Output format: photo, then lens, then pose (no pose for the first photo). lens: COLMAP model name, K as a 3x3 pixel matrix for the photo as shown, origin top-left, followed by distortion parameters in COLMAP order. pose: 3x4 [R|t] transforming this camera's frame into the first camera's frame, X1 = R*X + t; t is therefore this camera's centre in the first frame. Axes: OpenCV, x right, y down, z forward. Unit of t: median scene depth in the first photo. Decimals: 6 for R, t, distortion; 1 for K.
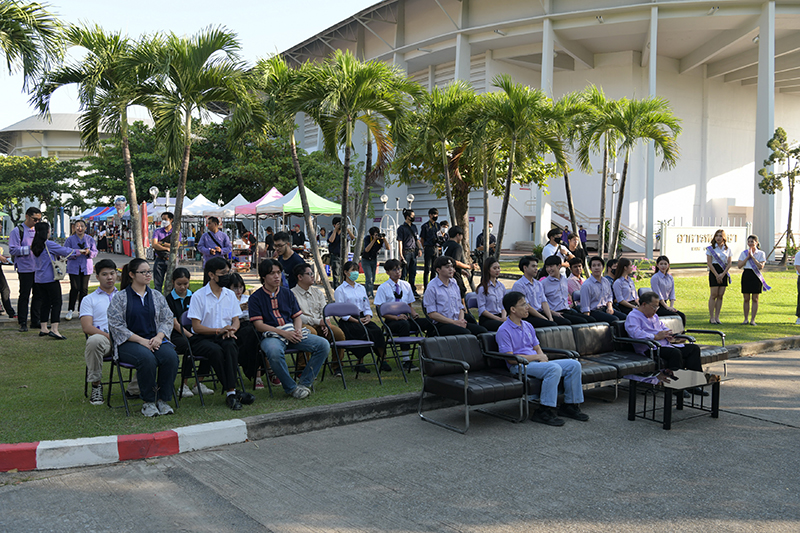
lens RADIAL K [[730.7, 0, 401.1], [0, 730.7, 259.1], [0, 0, 1]] dist [-0.005269, 0.000000]
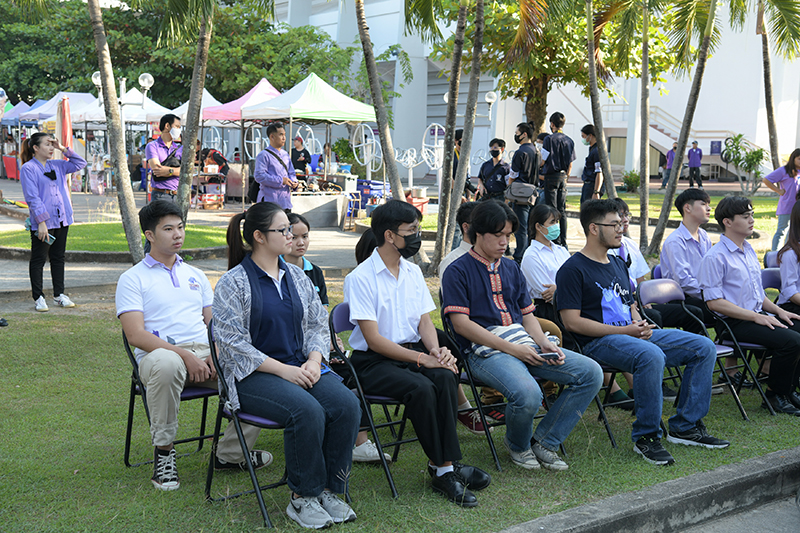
lens RADIAL K [[1011.0, 0, 399.8], [0, 1011.0, 273.2], [0, 0, 1]] dist [0.108526, 0.000000]
pose [[0.999585, 0.006565, 0.028061, -0.268682], [-0.008898, 0.996439, 0.083851, -0.010477], [-0.027410, -0.084065, 0.996083, 0.291688]]
